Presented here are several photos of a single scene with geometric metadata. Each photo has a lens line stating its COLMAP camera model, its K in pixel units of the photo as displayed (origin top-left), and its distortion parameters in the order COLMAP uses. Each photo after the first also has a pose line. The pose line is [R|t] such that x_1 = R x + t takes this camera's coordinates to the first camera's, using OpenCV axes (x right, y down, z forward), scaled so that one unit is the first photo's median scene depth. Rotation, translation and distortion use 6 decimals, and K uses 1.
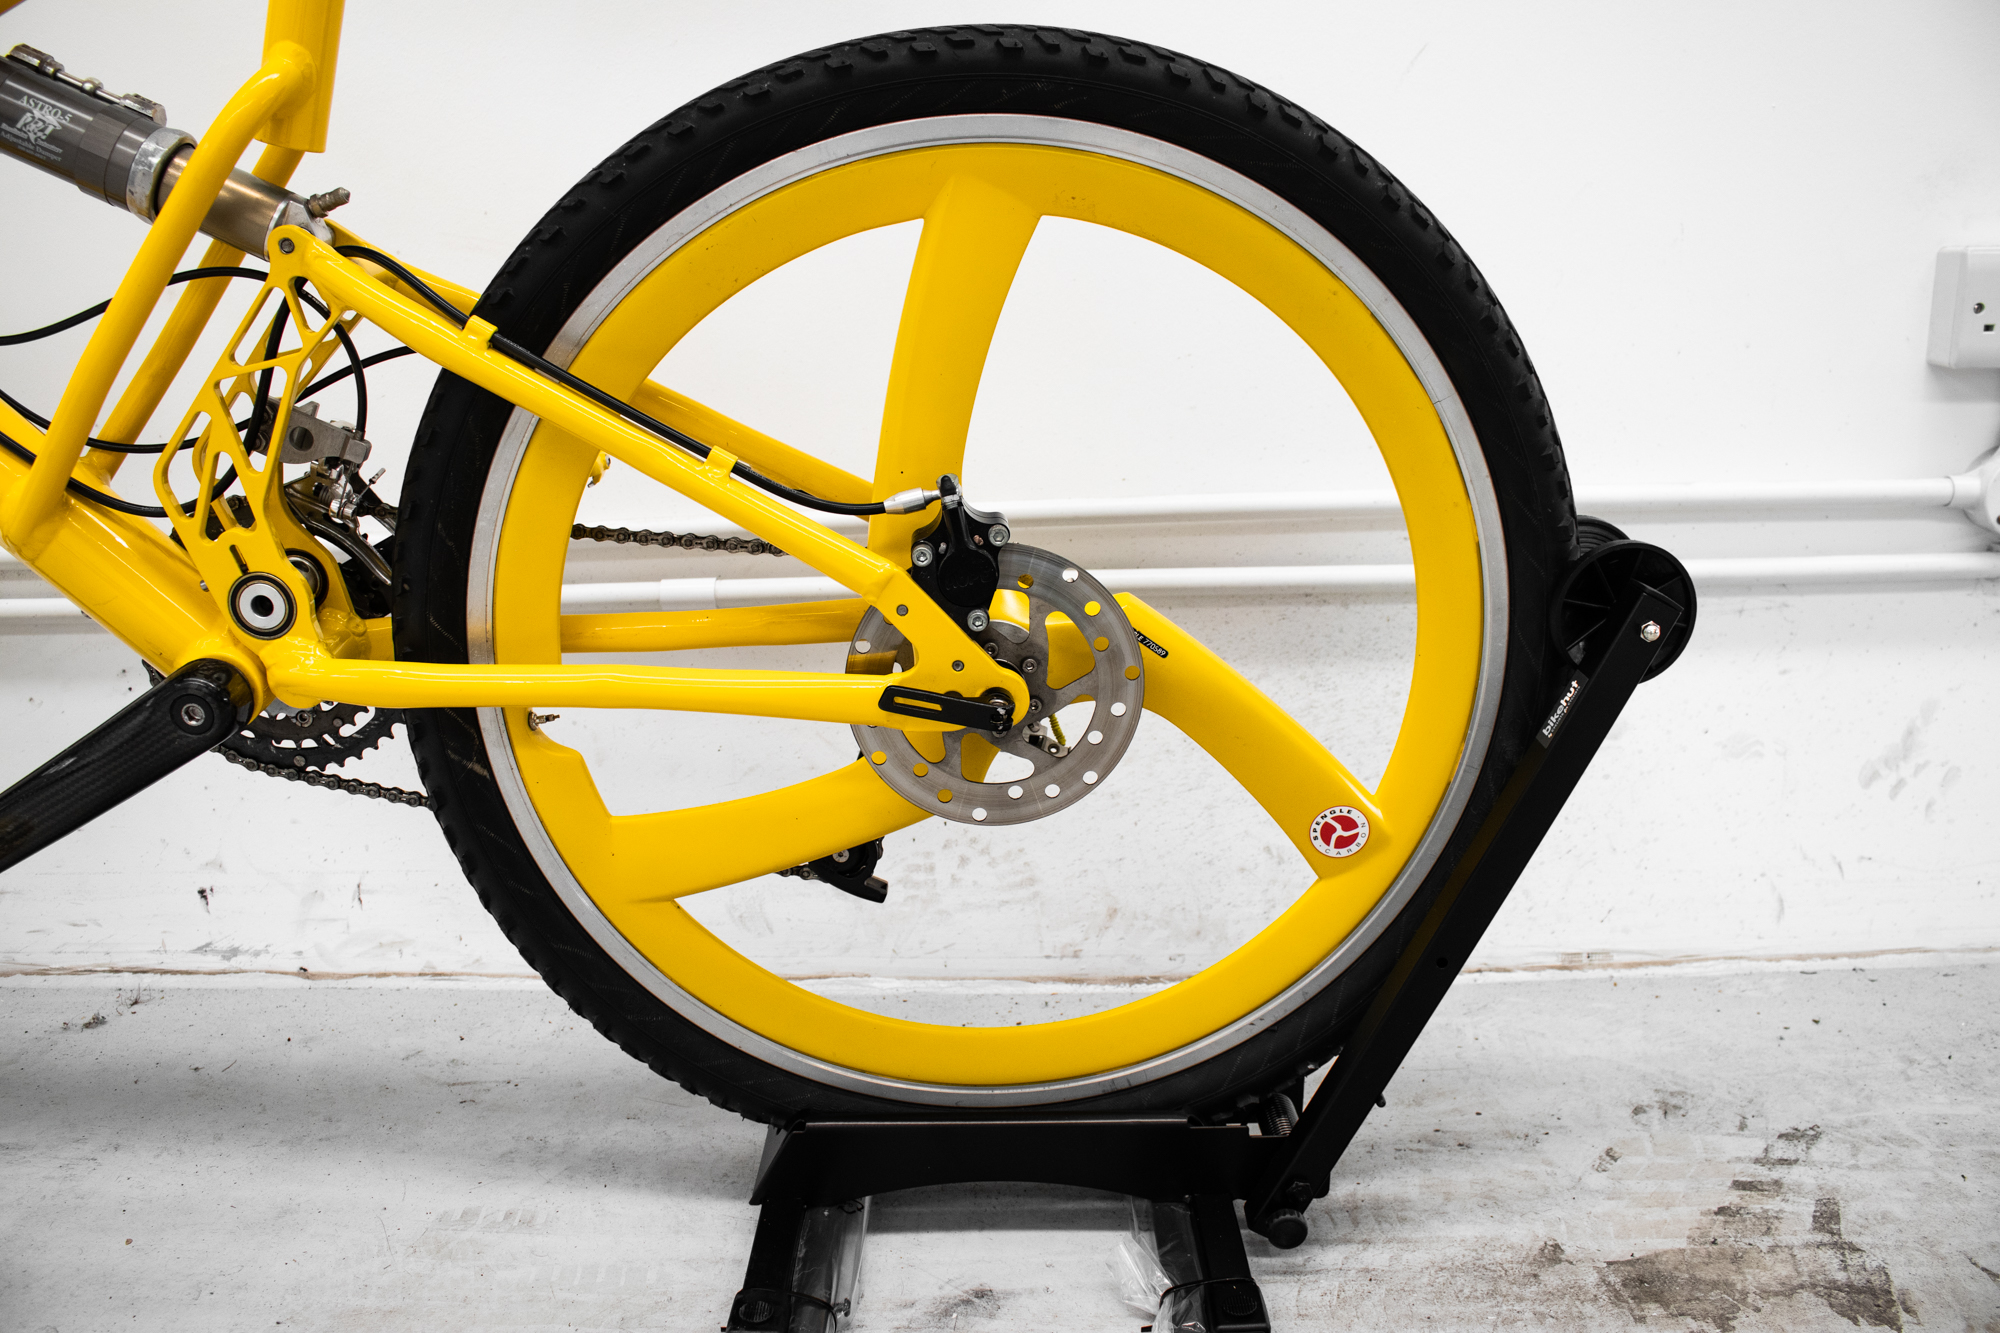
lens RADIAL K [[1725.0, 0, 1001.8], [0, 1725.0, 592.6], [0, 0, 1]] dist [-0.097946, 0.012653]
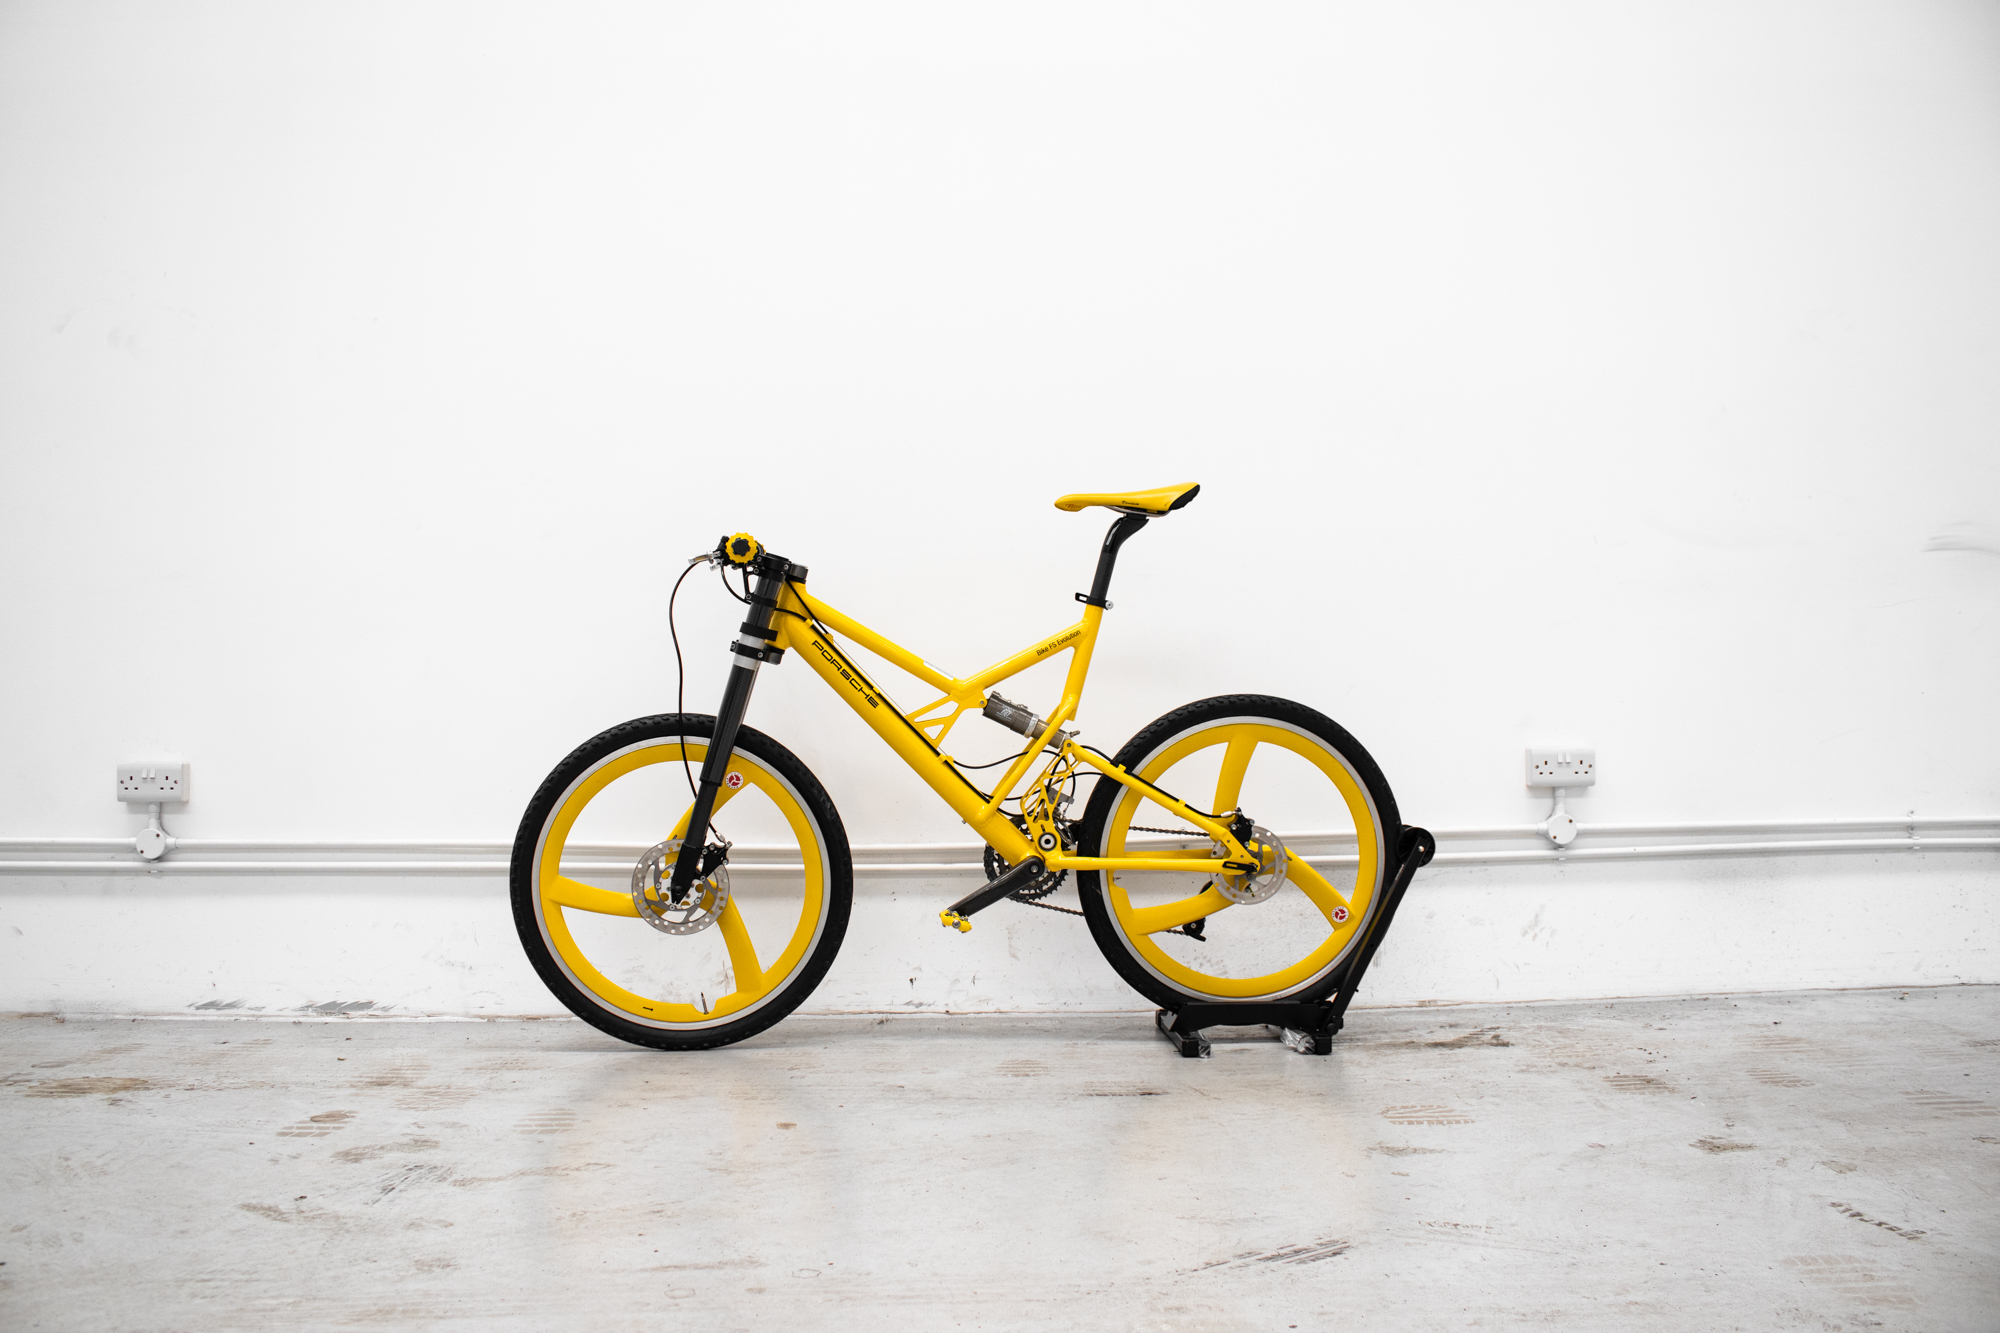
lens RADIAL K [[1725.0, 0, 1001.8], [0, 1725.0, 592.6], [0, 0, 1]] dist [-0.097946, 0.012653]
pose [[0.999463, 0.018506, 0.027034, -0.598607], [-0.010457, 0.962214, -0.272092, 0.464720], [-0.031048, 0.271663, 0.961891, -2.511650]]
